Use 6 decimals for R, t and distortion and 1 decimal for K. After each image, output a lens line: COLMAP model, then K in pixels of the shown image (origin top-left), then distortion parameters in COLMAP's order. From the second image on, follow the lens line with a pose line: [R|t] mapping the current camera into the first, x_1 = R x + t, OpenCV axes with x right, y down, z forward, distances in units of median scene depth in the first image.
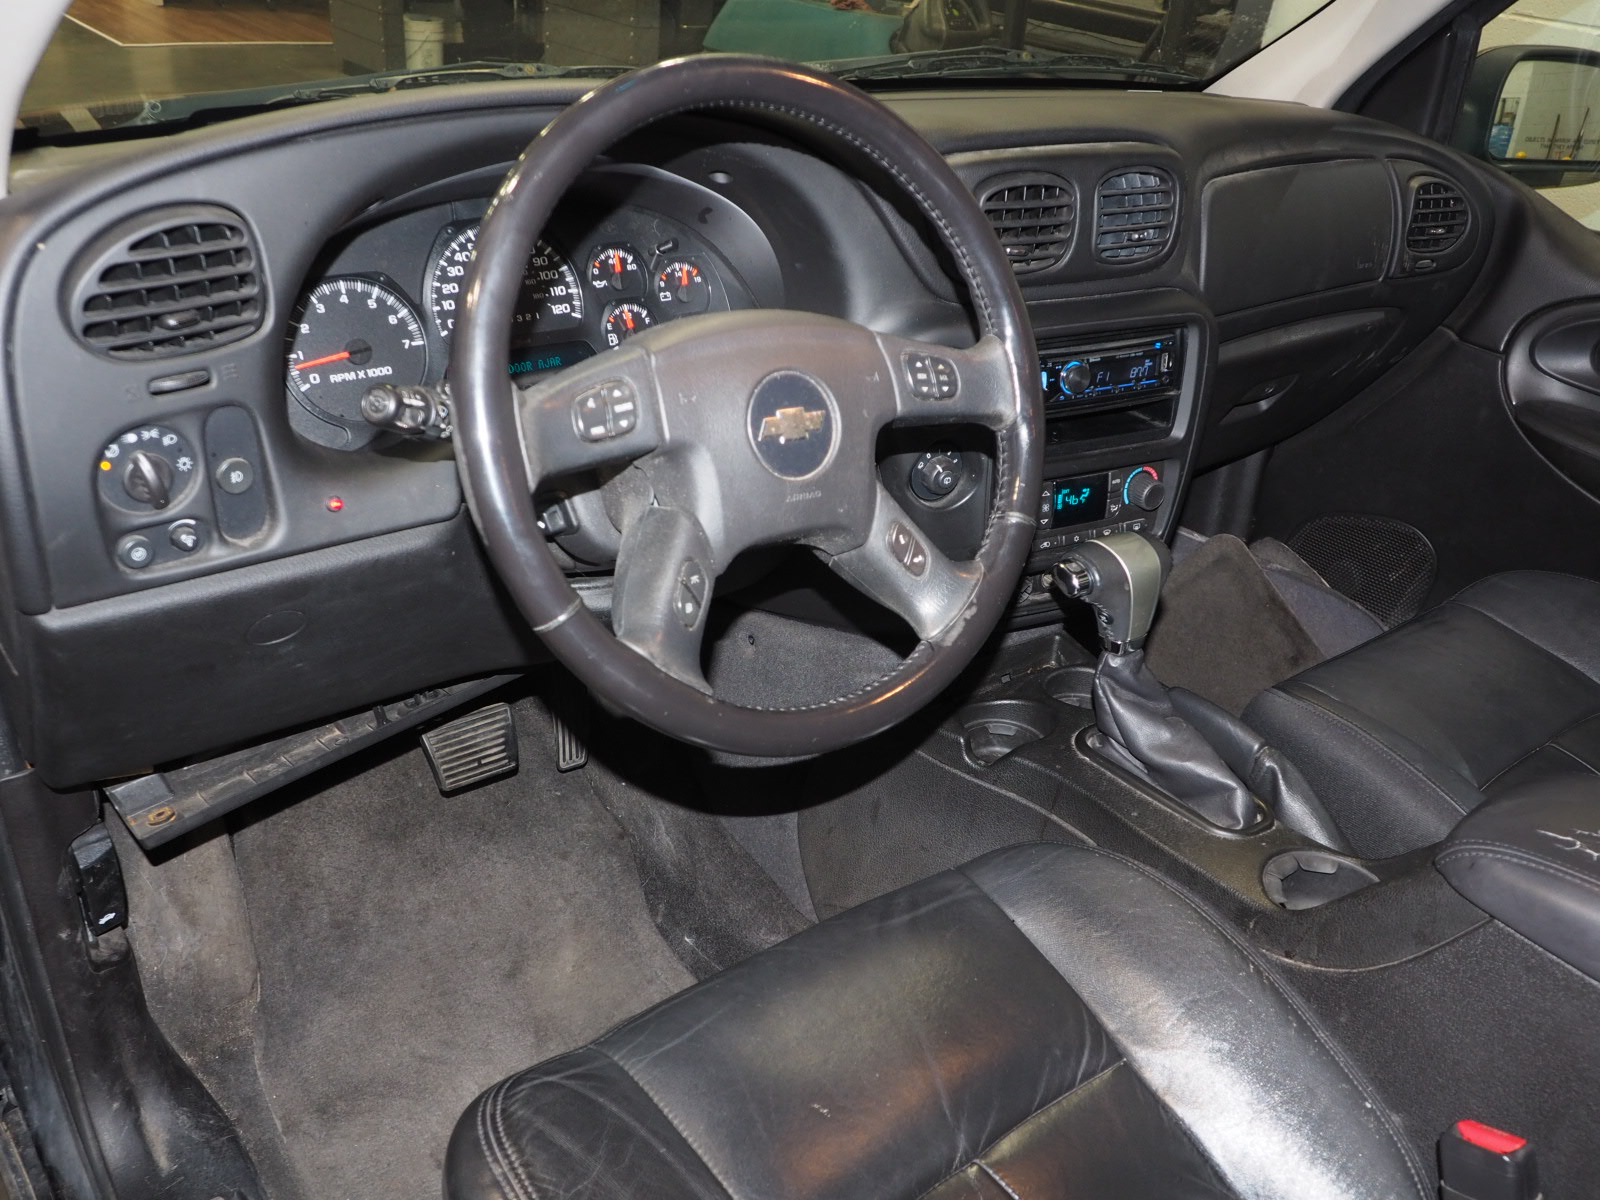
lens RADIAL K [[1351.7, 0, 800.0], [0, 1351.7, 600.0], [0, 0, 1]] dist [0.001339, -0.002206]
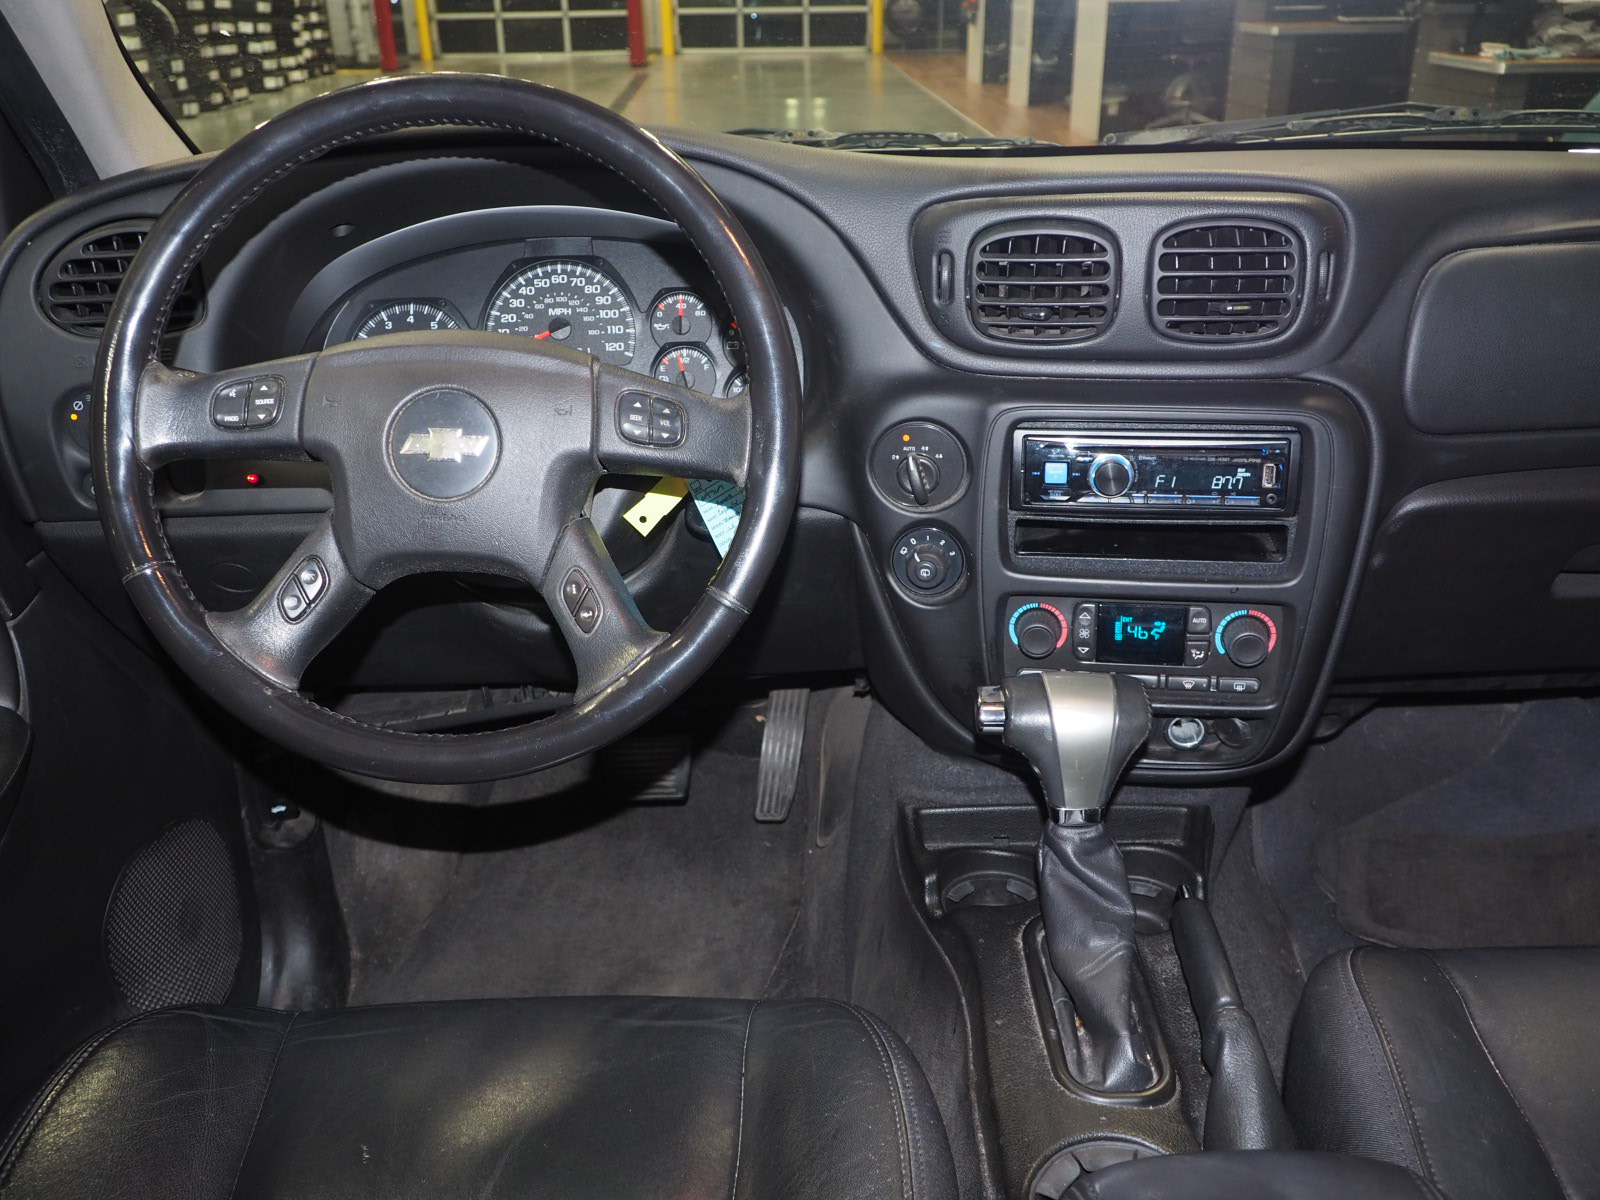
lens RADIAL K [[1307.1, 0, 822.1], [0, 1307.1, 599.0], [0, 0, 1]] dist [-0.002242, 0.000355]
pose [[0.792235, 0.172641, -0.585286, 0.572810], [-0.216680, 0.976228, -0.005339, -0.055775], [0.570451, 0.131049, 0.810809, 0.304754]]
